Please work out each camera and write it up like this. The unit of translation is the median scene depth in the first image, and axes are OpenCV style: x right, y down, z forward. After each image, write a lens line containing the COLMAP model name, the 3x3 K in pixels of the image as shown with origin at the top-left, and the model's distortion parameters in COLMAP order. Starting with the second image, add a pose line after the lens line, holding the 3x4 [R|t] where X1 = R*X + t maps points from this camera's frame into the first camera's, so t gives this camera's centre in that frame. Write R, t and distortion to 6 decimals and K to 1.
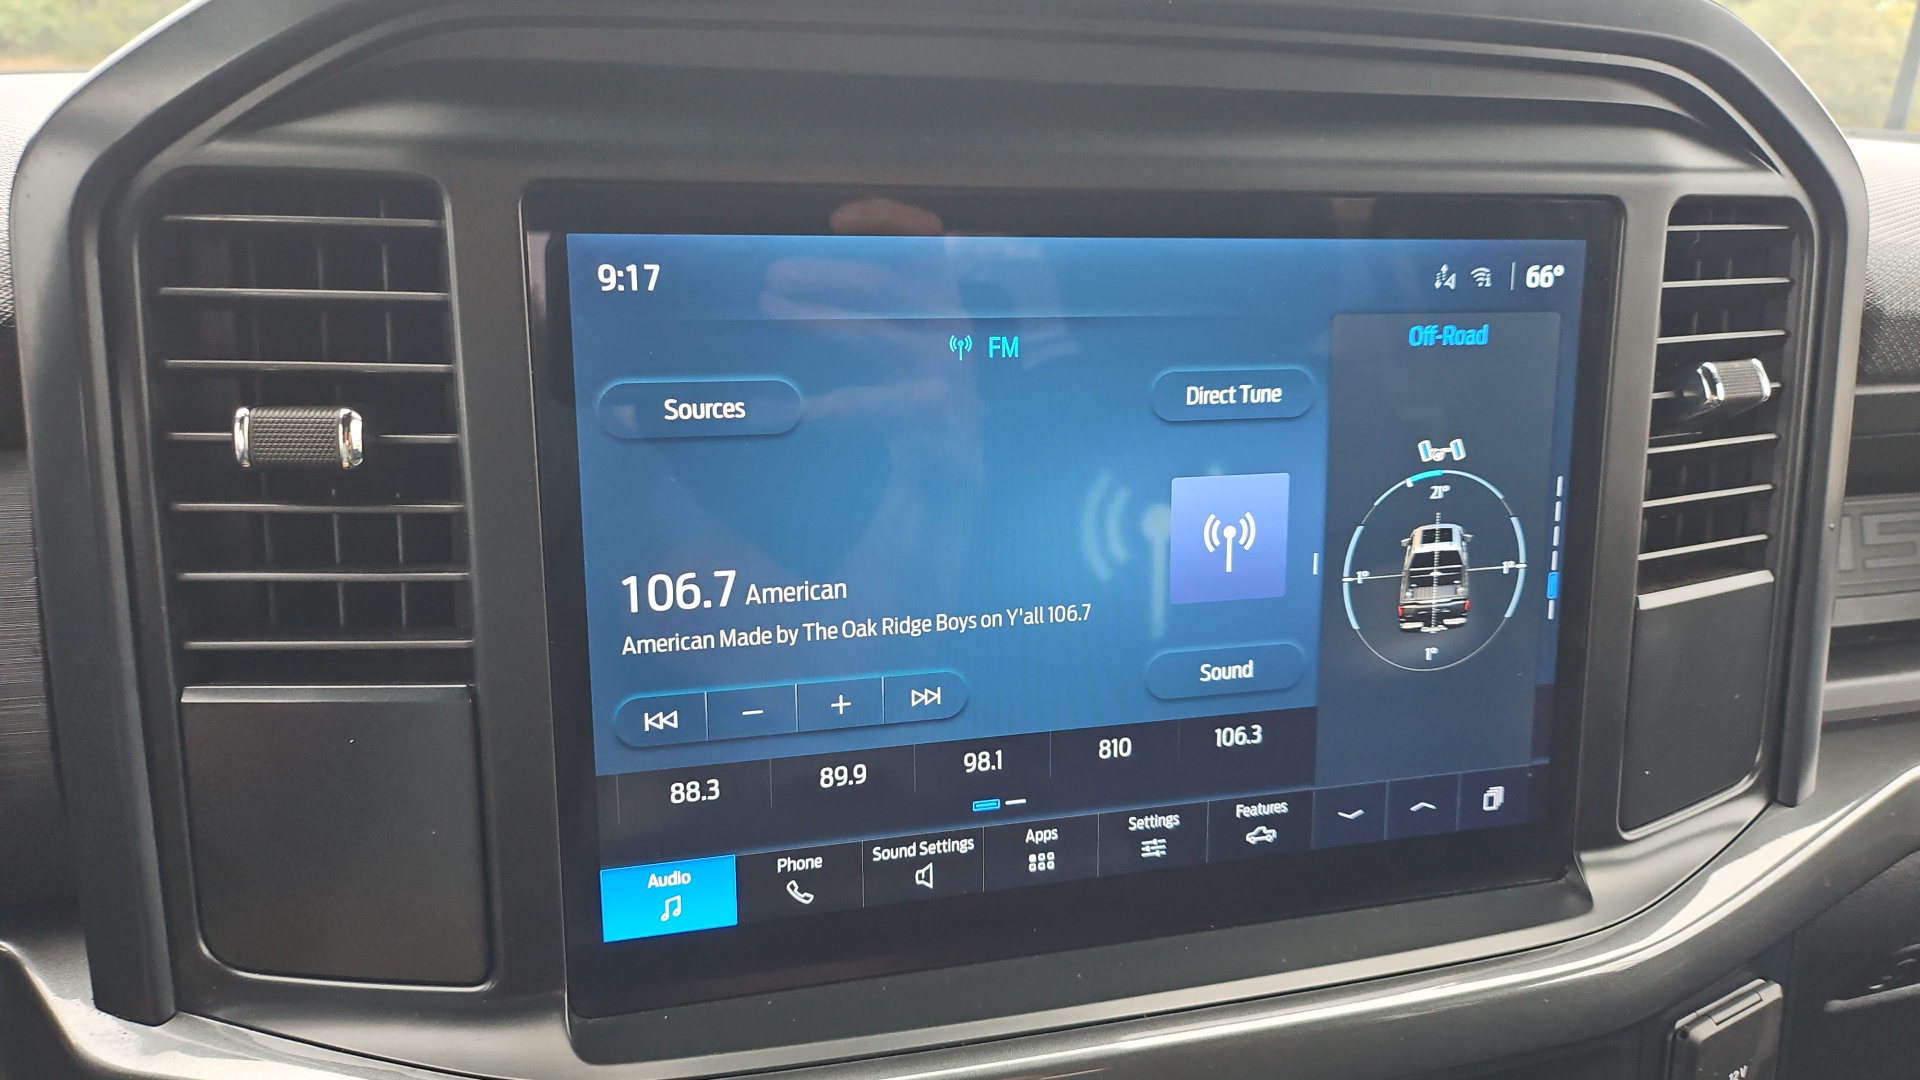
lens RADIAL K [[1348.1, 0, 974.1], [0, 1348.1, 527.7], [0, 0, 1]] dist [0.066177, -0.062675]
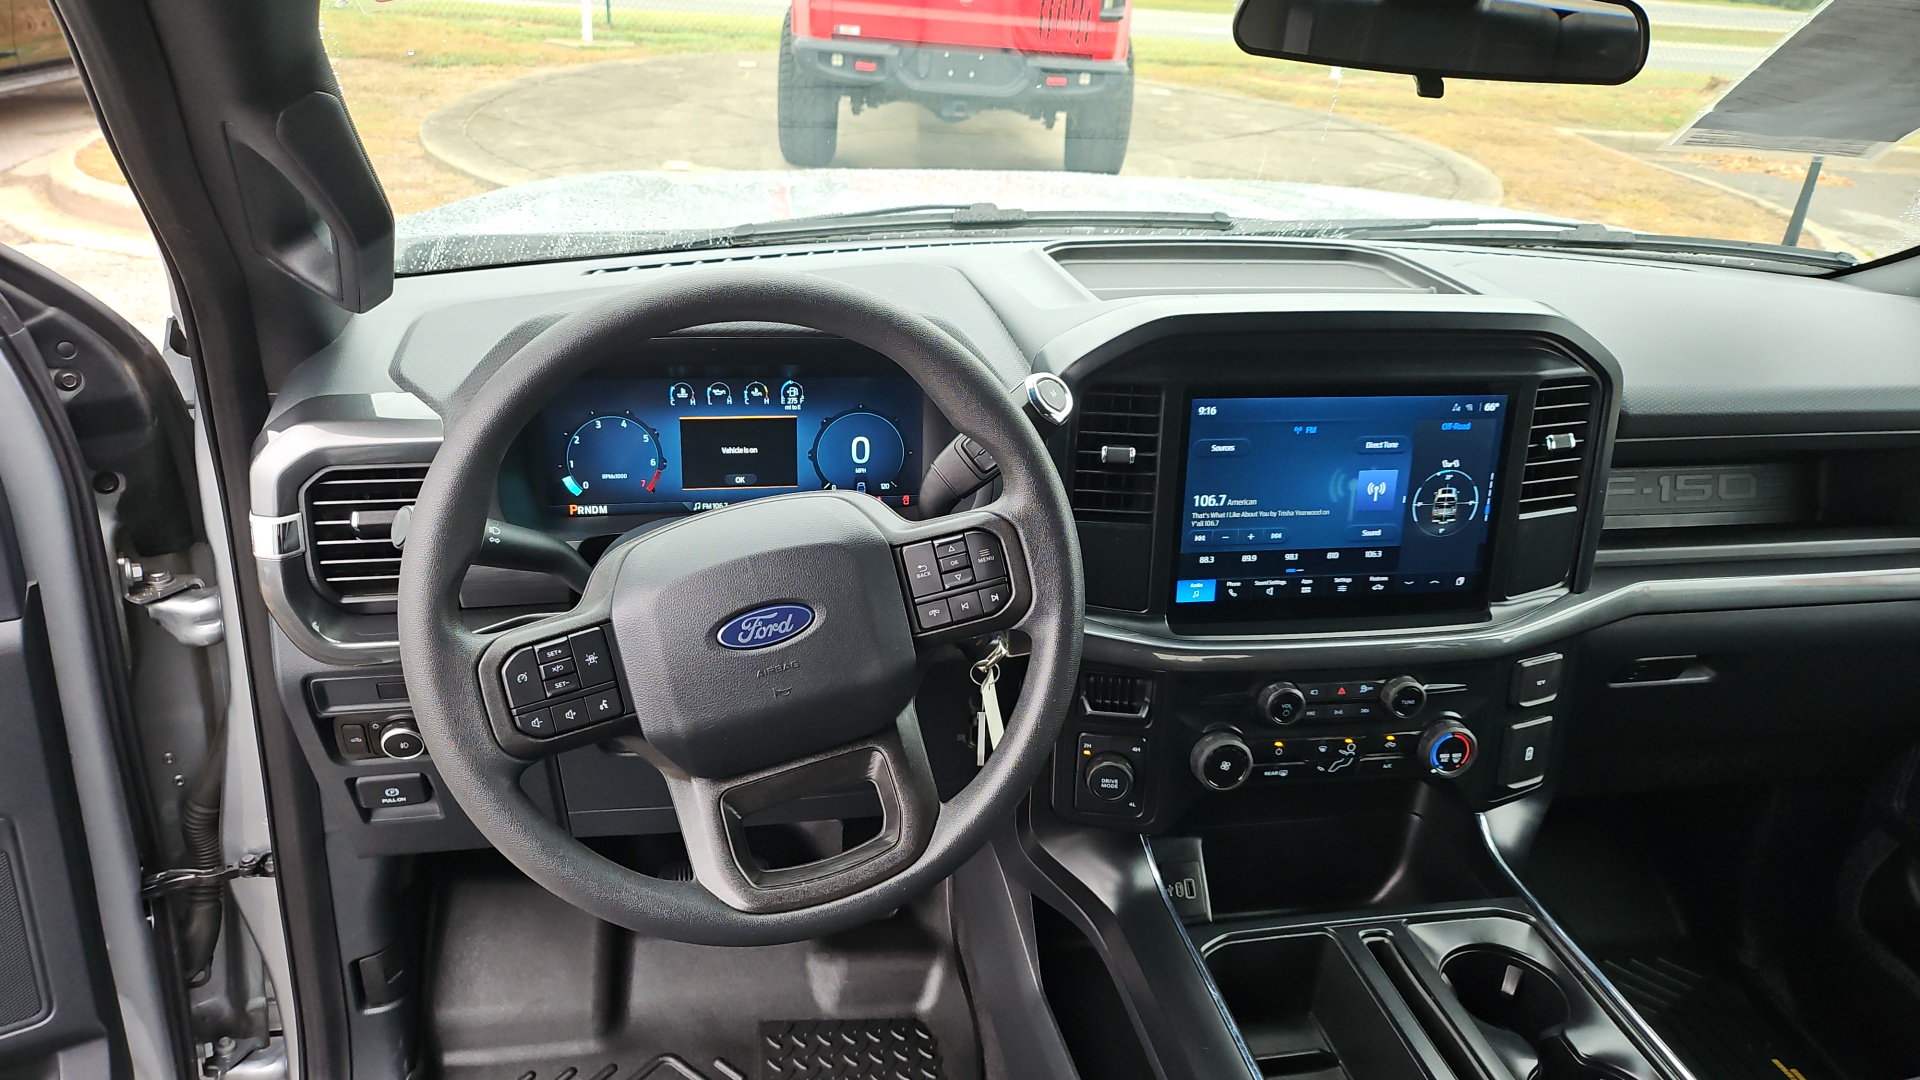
lens RADIAL K [[1348.1, 0, 959.5], [0, 1348.1, 537.5], [0, 0, 1]] dist [0.066177, -0.062675]
pose [[0.995827, 0.055010, -0.072823, -0.513131], [-0.046062, 0.991787, 0.119316, -0.204828], [0.078788, -0.115464, 0.990182, -2.093720]]
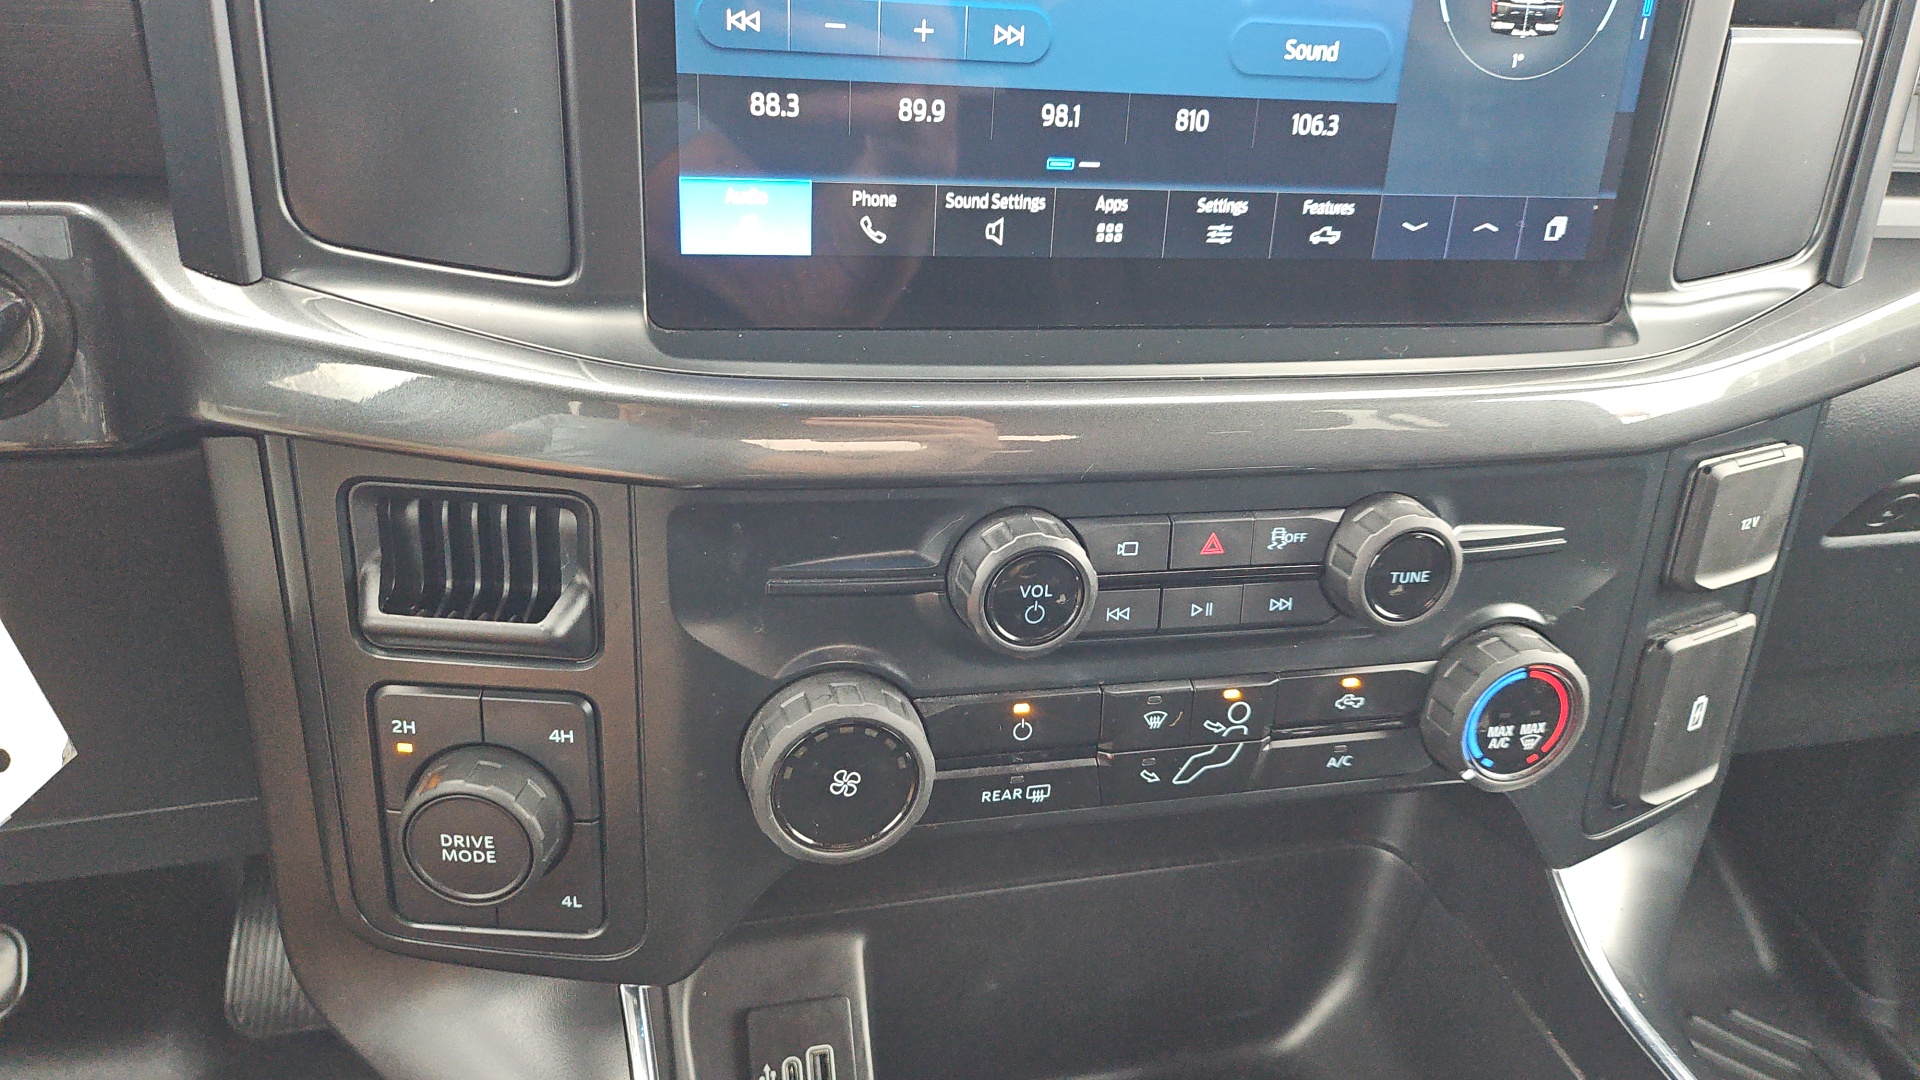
lens RADIAL K [[1348.1, 0, 968.9], [0, 1348.1, 522.9], [0, 0, 1]] dist [0.066177, -0.062675]
pose [[0.998410, 0.055881, 0.007388, -0.048530], [-0.056316, 0.983304, 0.173037, 0.282528], [0.002405, -0.173178, 0.984888, -0.029079]]
